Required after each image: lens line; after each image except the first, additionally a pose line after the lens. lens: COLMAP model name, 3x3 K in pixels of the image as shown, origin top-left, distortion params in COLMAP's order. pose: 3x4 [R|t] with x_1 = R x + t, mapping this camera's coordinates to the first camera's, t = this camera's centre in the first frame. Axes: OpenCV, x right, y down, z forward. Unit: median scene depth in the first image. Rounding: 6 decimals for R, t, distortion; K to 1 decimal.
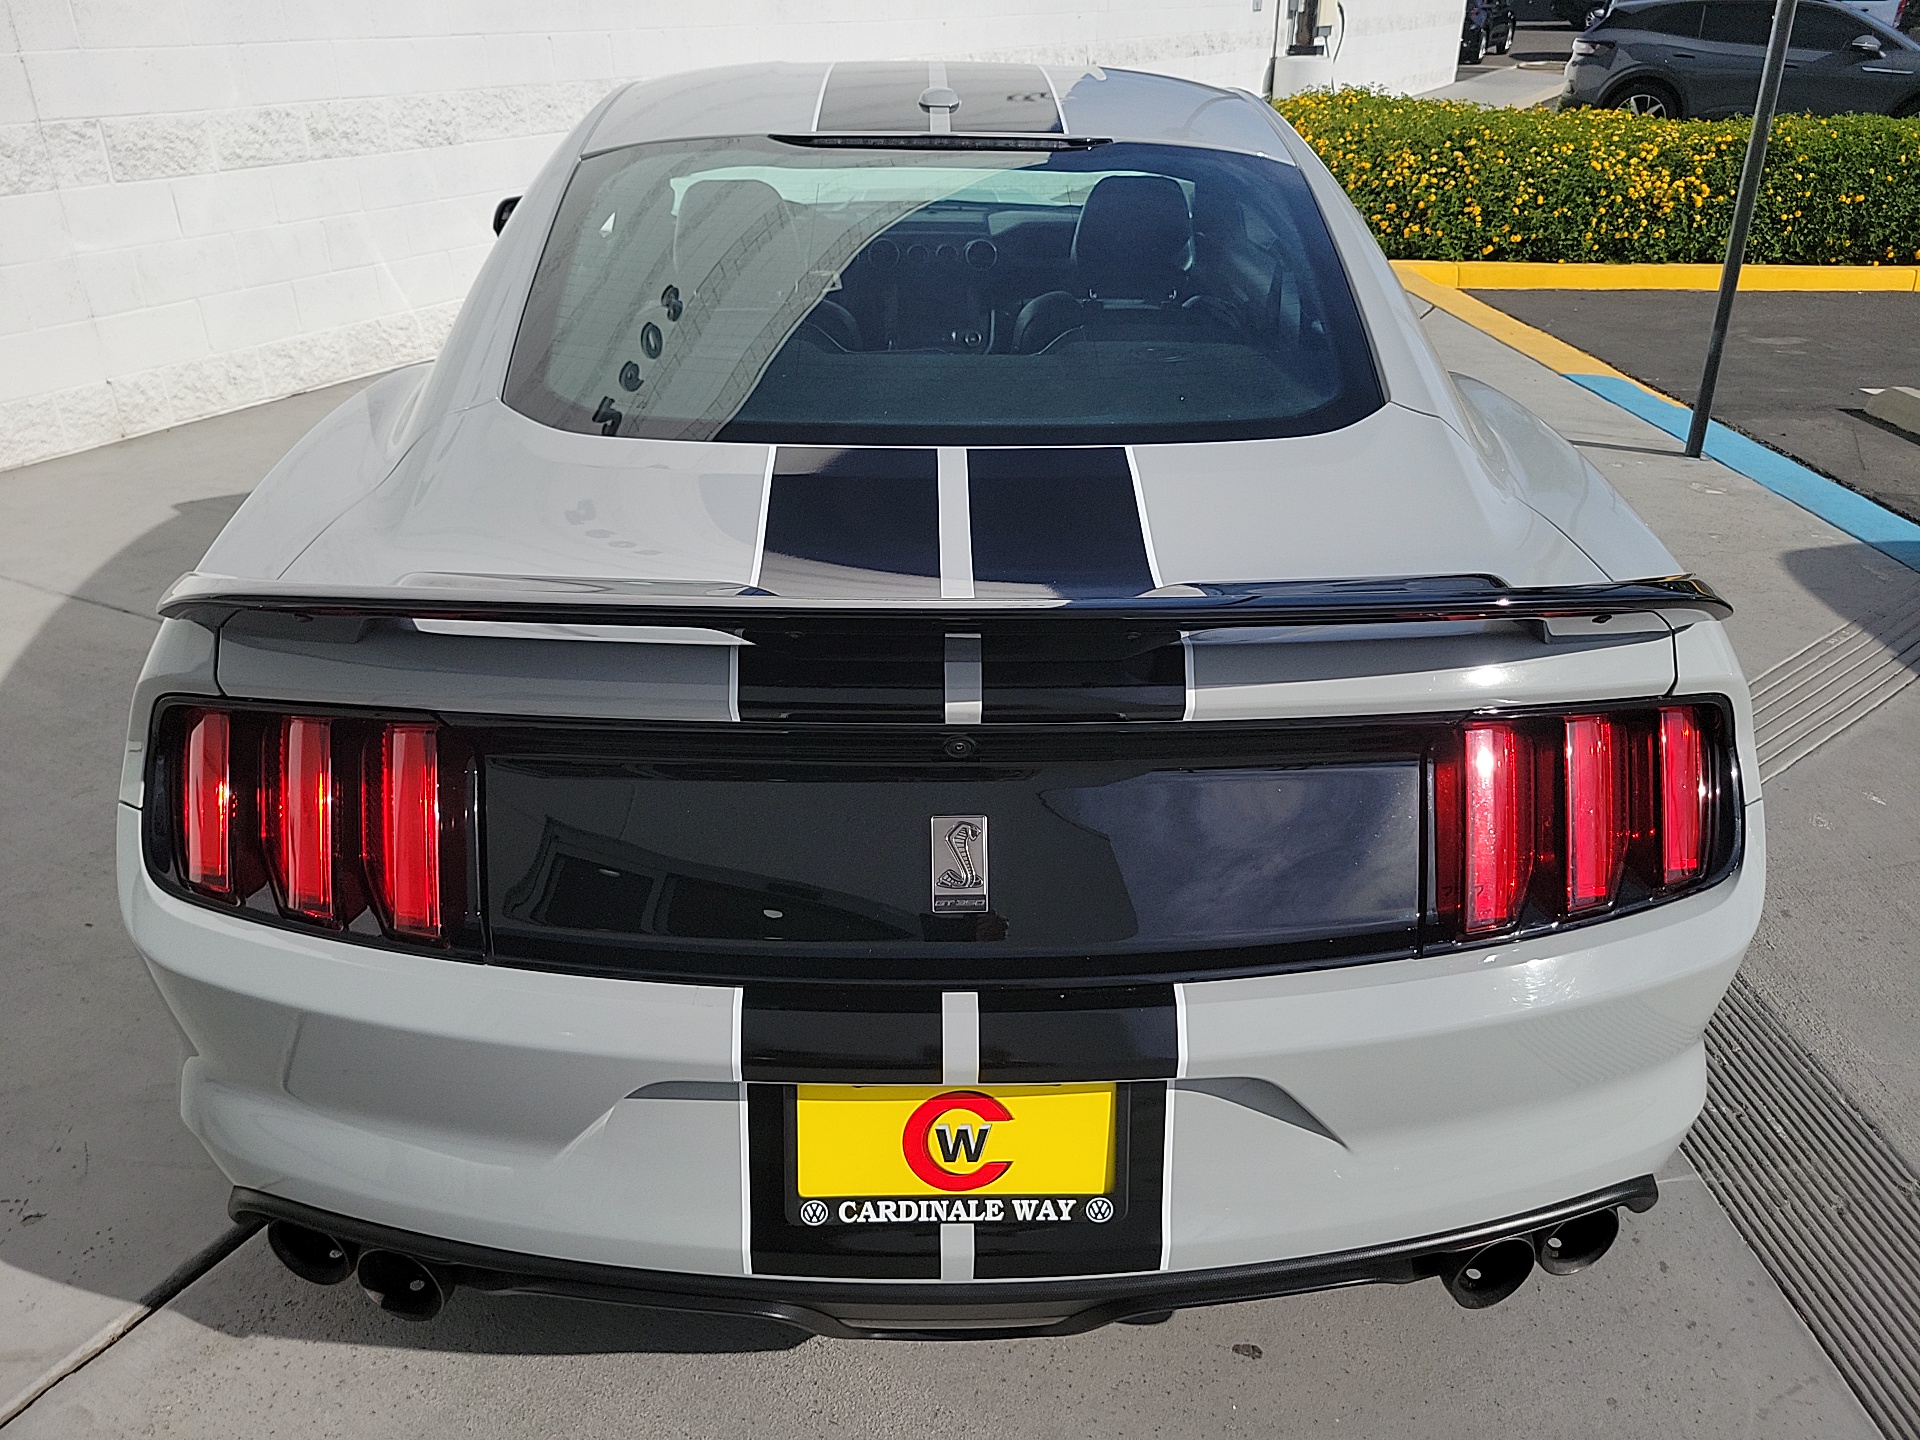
lens RADIAL K [[1488.0, 0, 968.8], [0, 1488.0, 754.1], [0, 0, 1]] dist [0.026671, -0.016193]
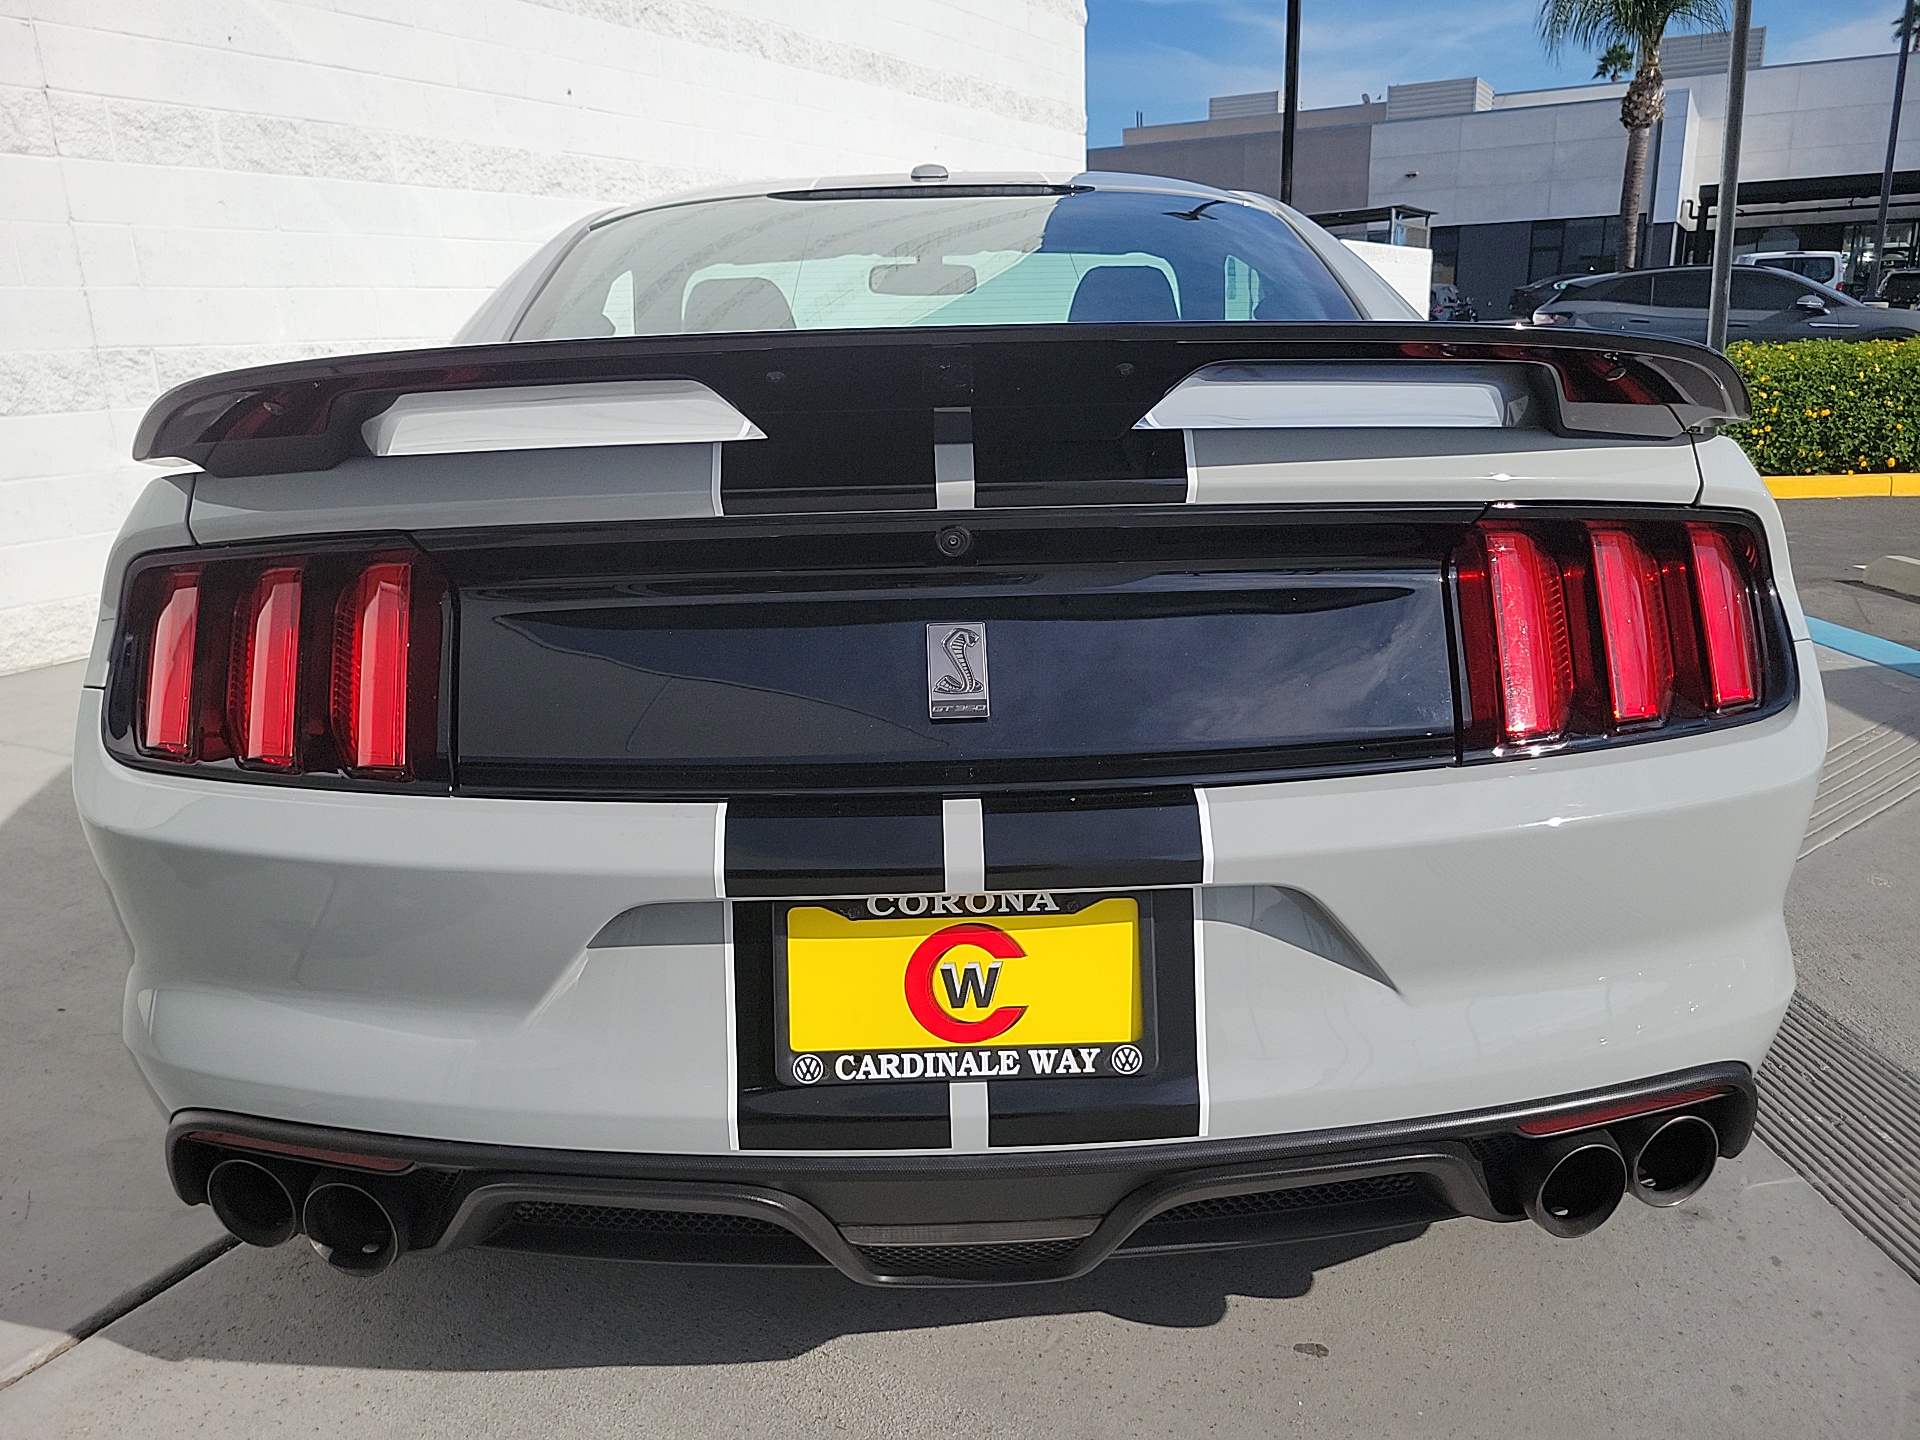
lens RADIAL K [[1488.0, 0, 959.2], [0, 1488.0, 726.9], [0, 0, 1]] dist [0.026671, -0.016193]
pose [[0.999312, -0.033700, -0.015502, 0.007519], [0.029917, 0.979278, -0.200301, 0.270494], [0.021931, 0.199699, 0.979612, 0.079483]]
